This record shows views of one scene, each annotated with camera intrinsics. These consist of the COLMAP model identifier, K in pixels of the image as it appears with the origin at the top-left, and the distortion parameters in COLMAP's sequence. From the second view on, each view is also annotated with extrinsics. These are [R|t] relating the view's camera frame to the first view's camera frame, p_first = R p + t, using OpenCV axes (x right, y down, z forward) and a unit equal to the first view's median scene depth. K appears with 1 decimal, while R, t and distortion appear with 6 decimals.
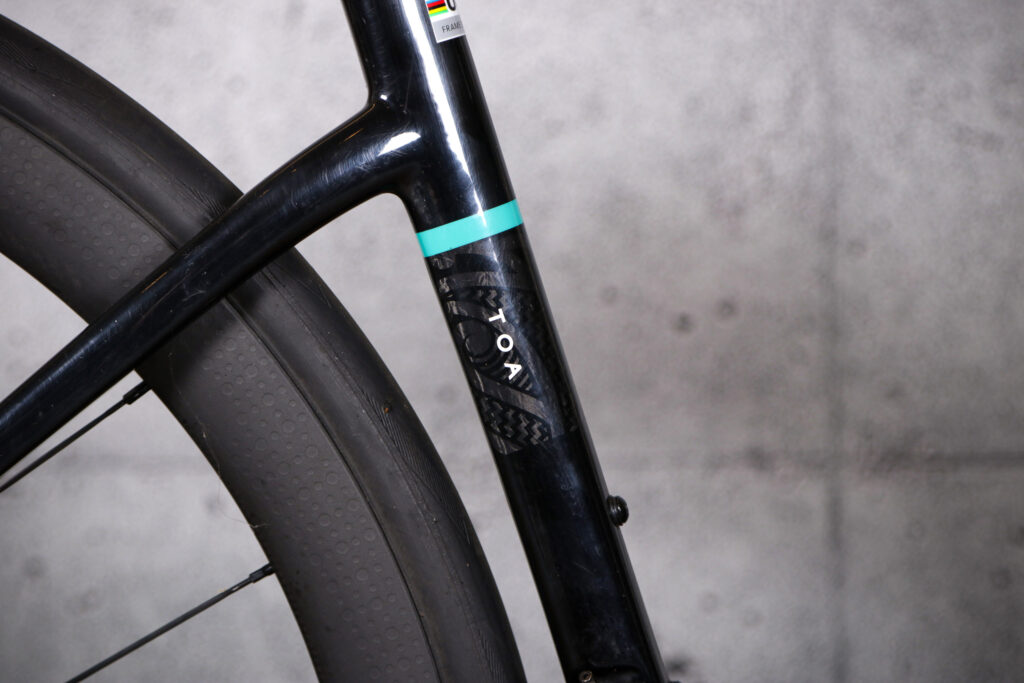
lens RADIAL K [[3762.8, 0, 511.2], [0, 3762.8, 338.4], [0, 0, 1]] dist [-0.009833, 0.000000]
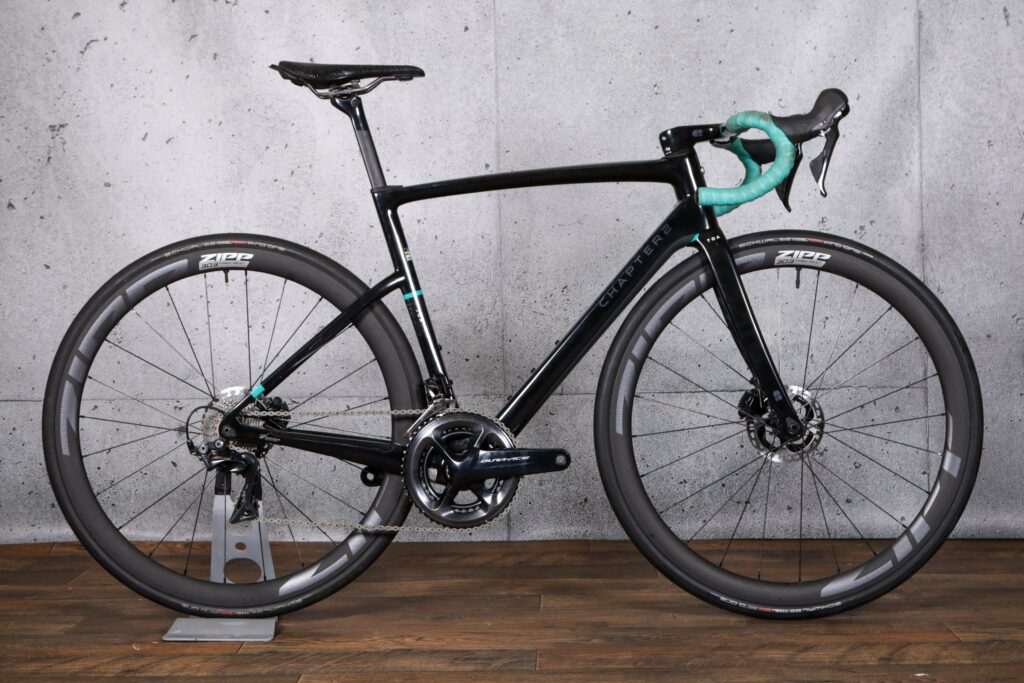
lens RADIAL K [[2027.2, 0, 540.8], [0, 2027.2, 367.8], [0, 0, 1]] dist [0.035586, 0.000000]
pose [[0.998723, 0.005407, 0.050233, 0.027143], [-0.000380, 0.995033, -0.099542, 0.367936], [-0.050522, 0.099396, 0.993765, -1.923447]]
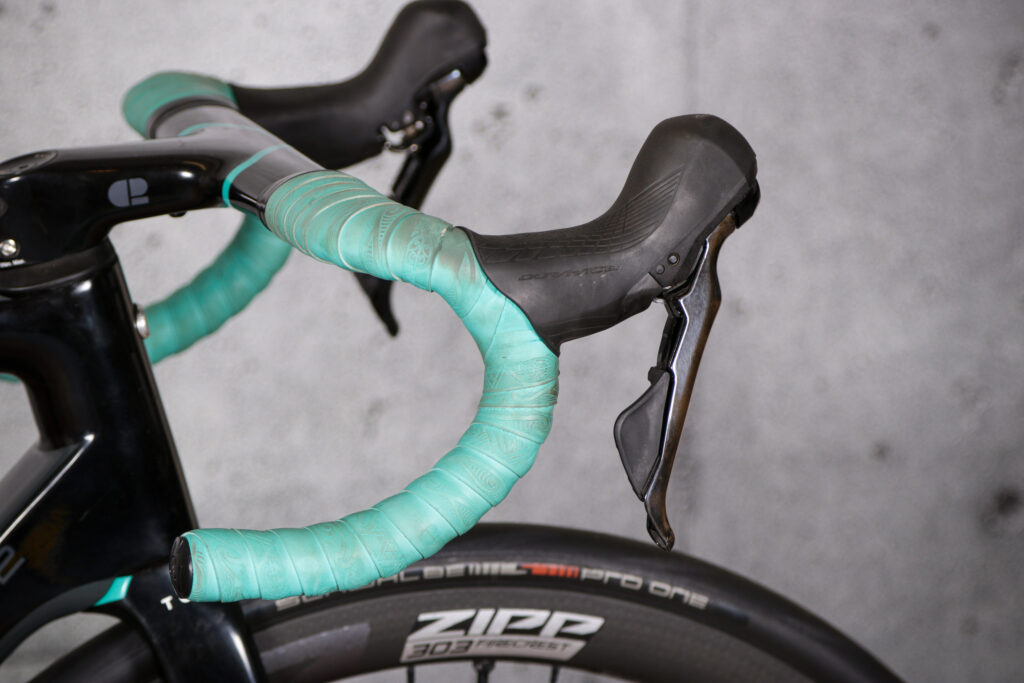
lens RADIAL K [[4473.5, 0, 511.7], [0, 4473.5, 334.8], [0, 0, 1]] dist [0.547556, 0.000000]
pose [[0.943899, -0.032860, 0.328595, -0.013127], [0.002026, 0.995595, 0.093741, -0.354691], [-0.330228, -0.087816, 0.939807, -0.680161]]
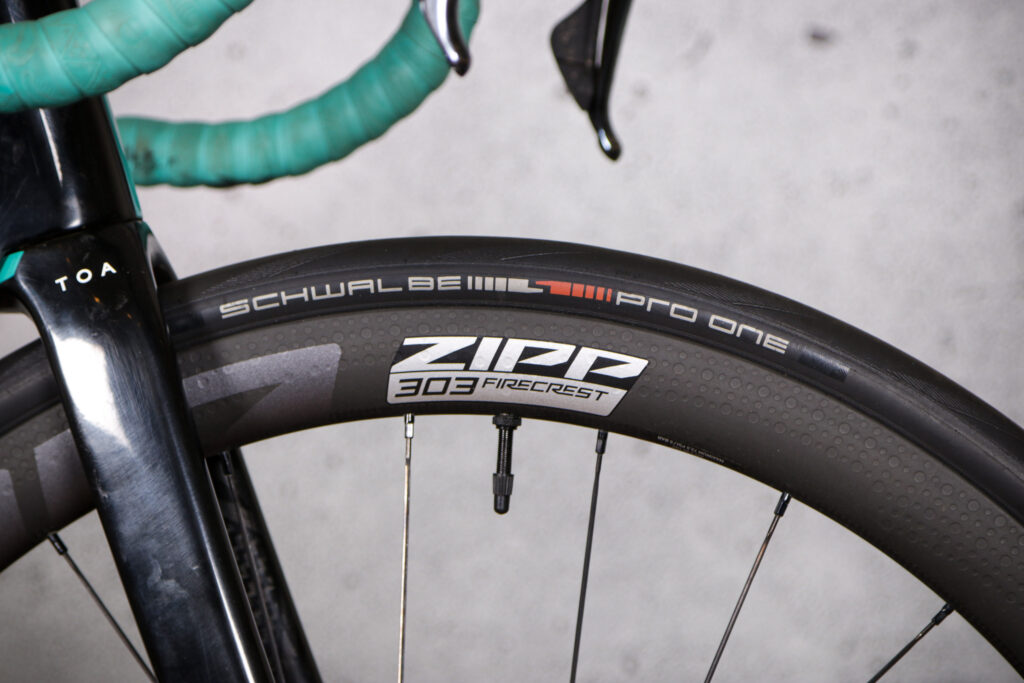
lens RADIAL K [[4473.5, 0, 519.0], [0, 4473.5, 350.3], [0, 0, 1]] dist [0.547556, 0.000000]
pose [[0.995060, 0.019750, -0.097291, 0.680018], [-0.033040, 0.990028, -0.136945, 0.101238], [0.093616, 0.139483, 0.985789, -0.408318]]
